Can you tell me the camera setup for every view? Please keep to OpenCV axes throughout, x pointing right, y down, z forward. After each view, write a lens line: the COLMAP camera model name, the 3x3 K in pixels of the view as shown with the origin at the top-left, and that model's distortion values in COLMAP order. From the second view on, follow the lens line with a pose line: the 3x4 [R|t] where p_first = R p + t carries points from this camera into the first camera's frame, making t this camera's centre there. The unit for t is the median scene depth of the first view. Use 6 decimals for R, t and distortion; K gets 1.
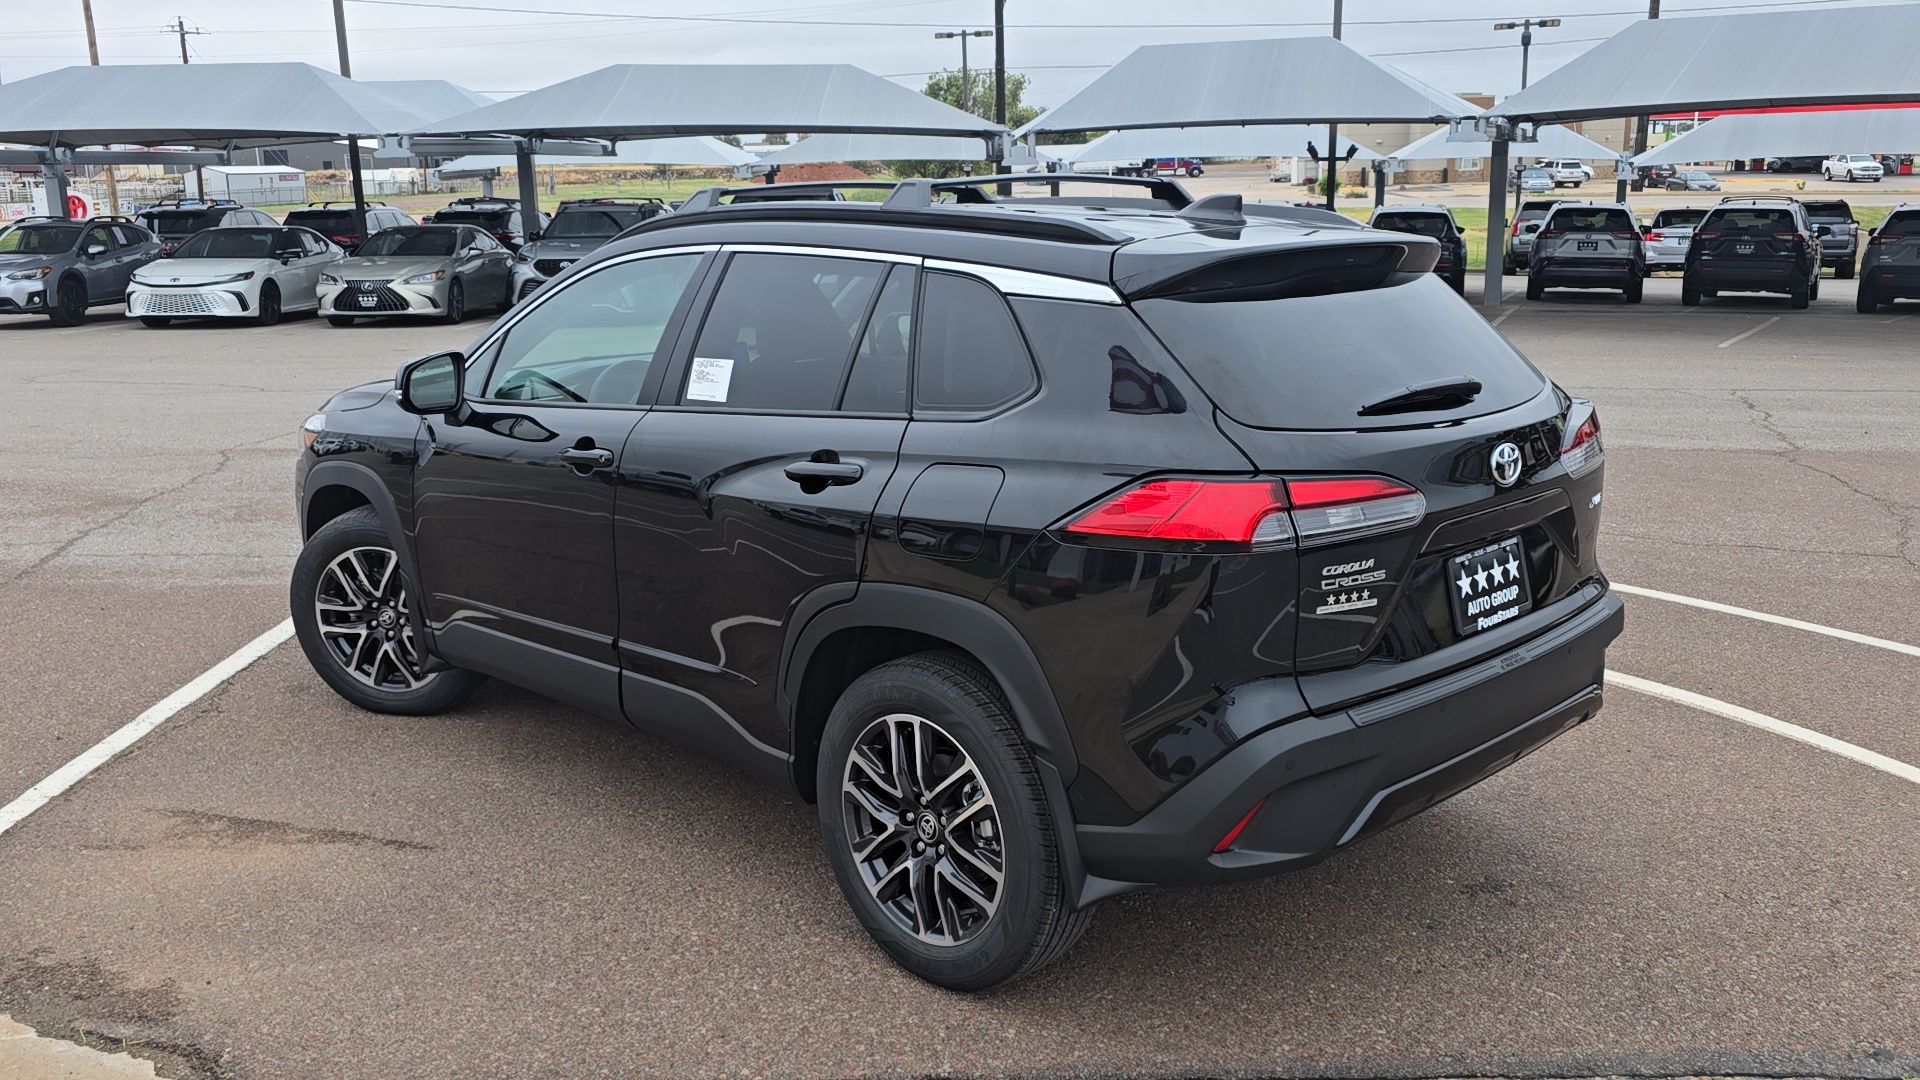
lens RADIAL K [[1589.4, 0, 959.2], [0, 1589.4, 534.7], [0, 0, 1]] dist [0.004308, 0.000272]
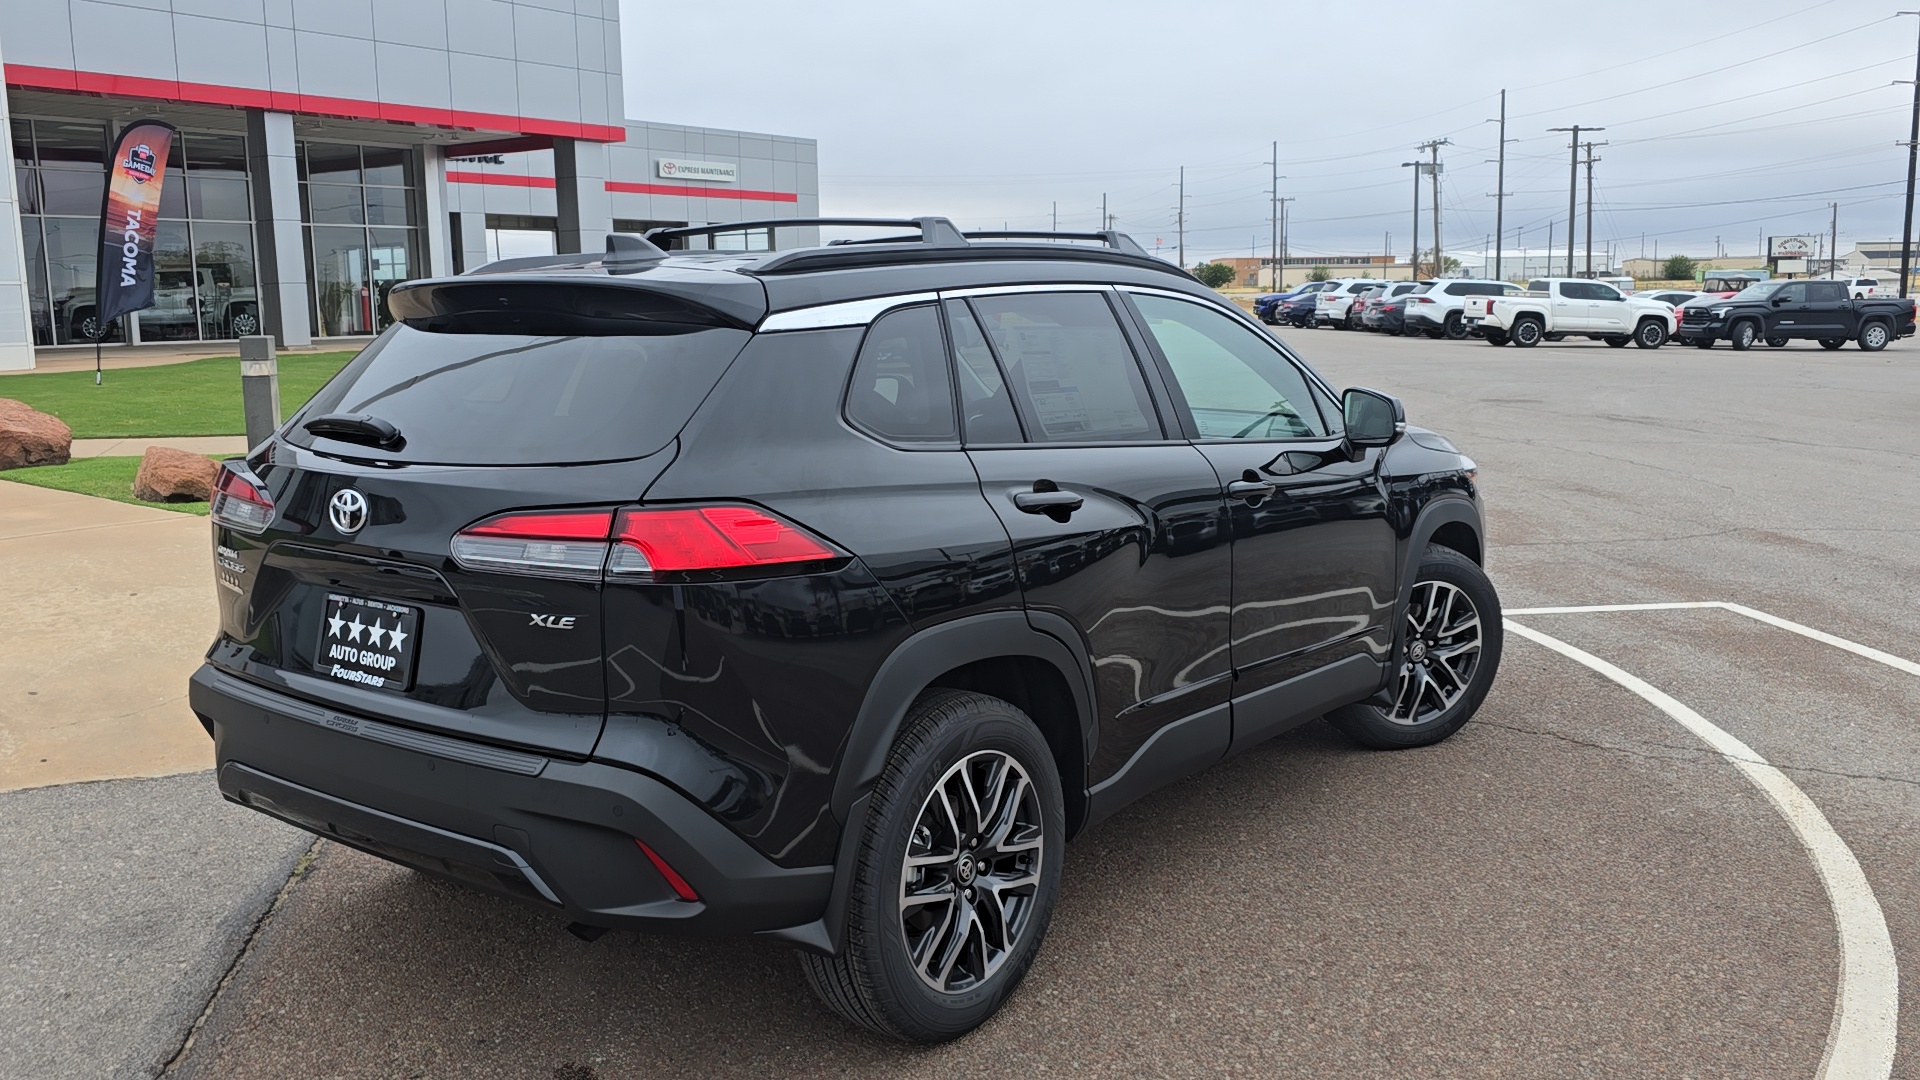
lens RADIAL K [[1592.7, 0, 960.0], [0, 1592.7, 540.0], [0, 0, 1]] dist [0.000423, 0.003394]
pose [[0.165863, 0.166531, -0.971986, 0.856118], [-0.214043, 0.968221, 0.129360, -0.147265], [0.962640, 0.186590, 0.196237, 0.754419]]
